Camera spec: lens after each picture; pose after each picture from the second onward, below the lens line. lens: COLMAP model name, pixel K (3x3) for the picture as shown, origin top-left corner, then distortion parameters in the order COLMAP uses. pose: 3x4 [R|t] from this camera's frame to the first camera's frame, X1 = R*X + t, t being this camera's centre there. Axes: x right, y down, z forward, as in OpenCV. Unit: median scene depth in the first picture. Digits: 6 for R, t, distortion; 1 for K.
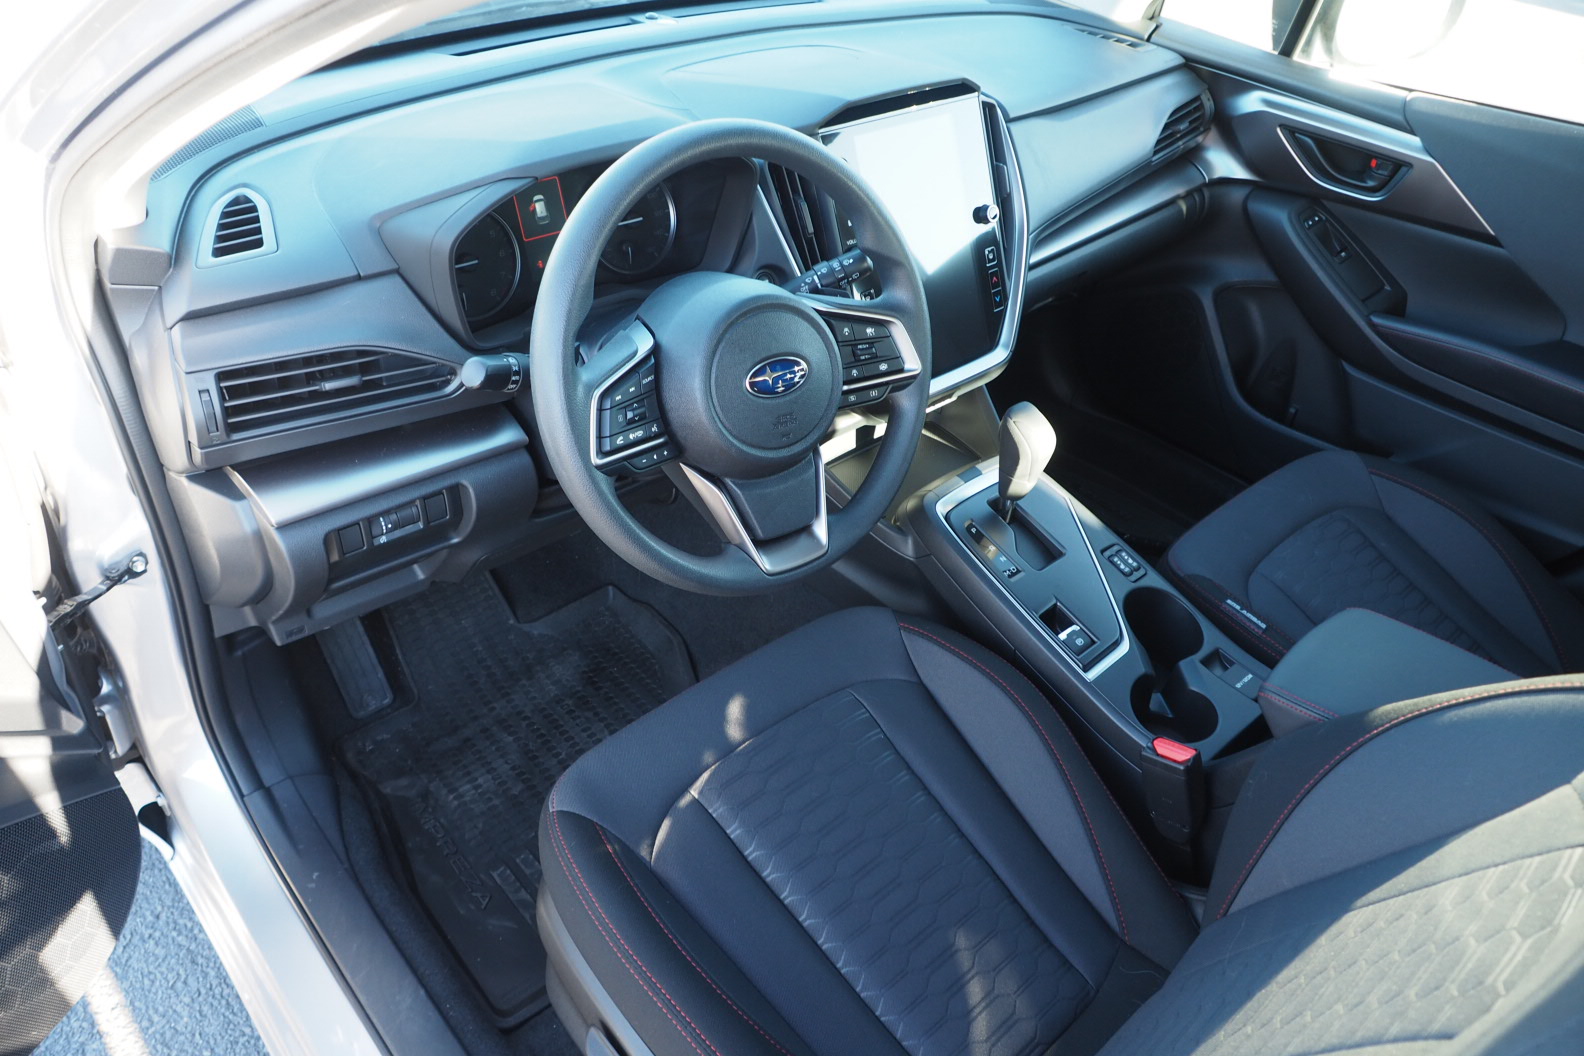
lens RADIAL K [[1137.8, 0, 778.2], [0, 1137.8, 523.7], [0, 0, 1]] dist [-0.029168, -0.001012]
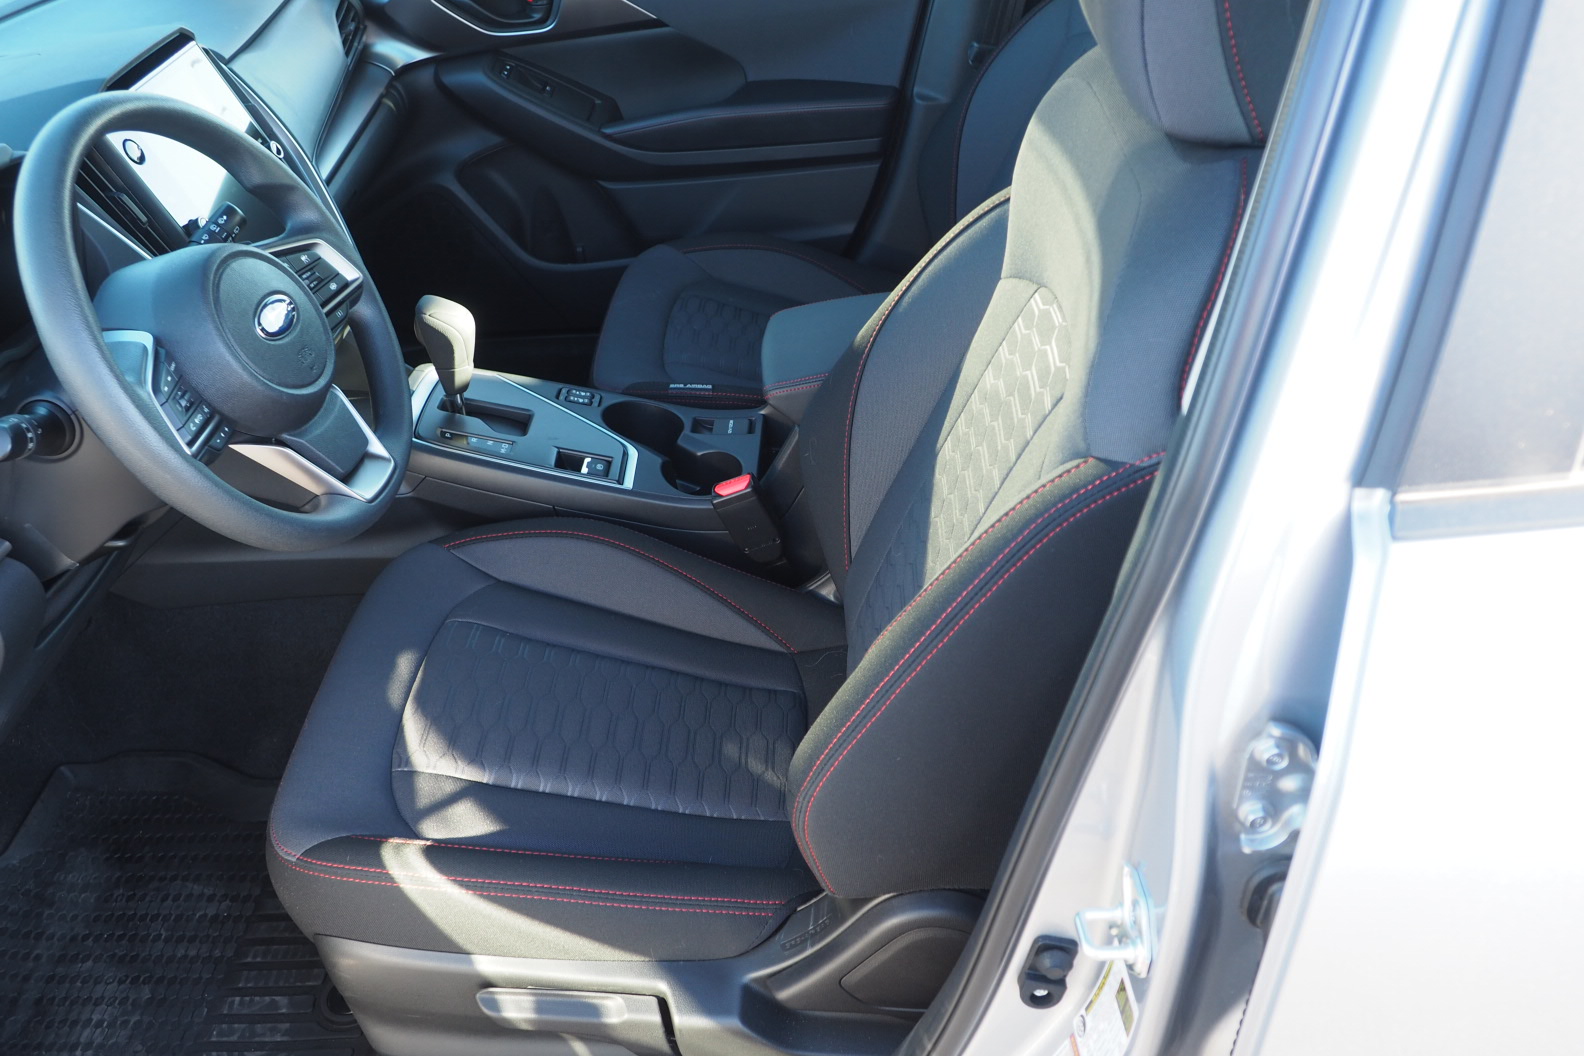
lens RADIAL K [[1412.5, 0, 787.8], [0, 1412.5, 540.0], [0, 0, 1]] dist [-0.017827, 0.005380]
pose [[0.680378, -0.501810, 0.534109, -0.331293], [0.521481, 0.843568, 0.128262, 0.080562], [-0.514920, 0.191261, 0.835629, -0.159212]]
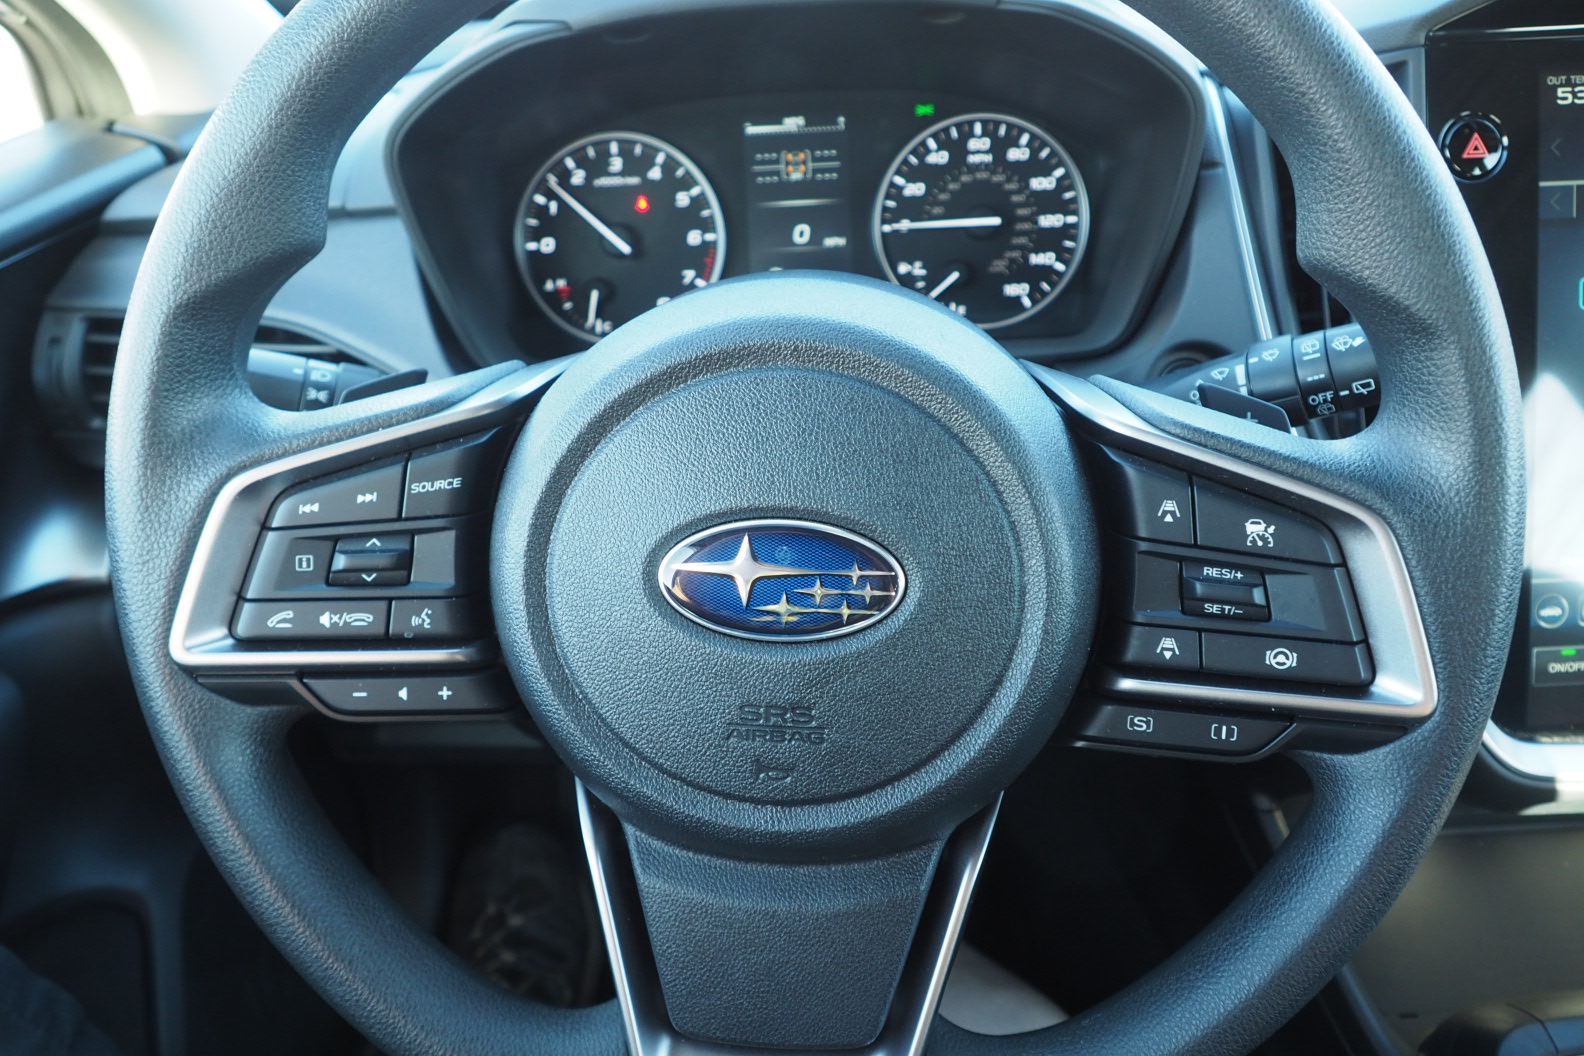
lens RADIAL K [[1137.8, 0, 800.7], [0, 1137.8, 524.7], [0, 0, 1]] dist [-0.029168, -0.001012]
pose [[0.762646, 0.242180, -0.599766, 0.134764], [-0.316168, 0.948512, -0.019030, -0.101965], [0.564277, 0.204140, 0.799949, 0.554299]]
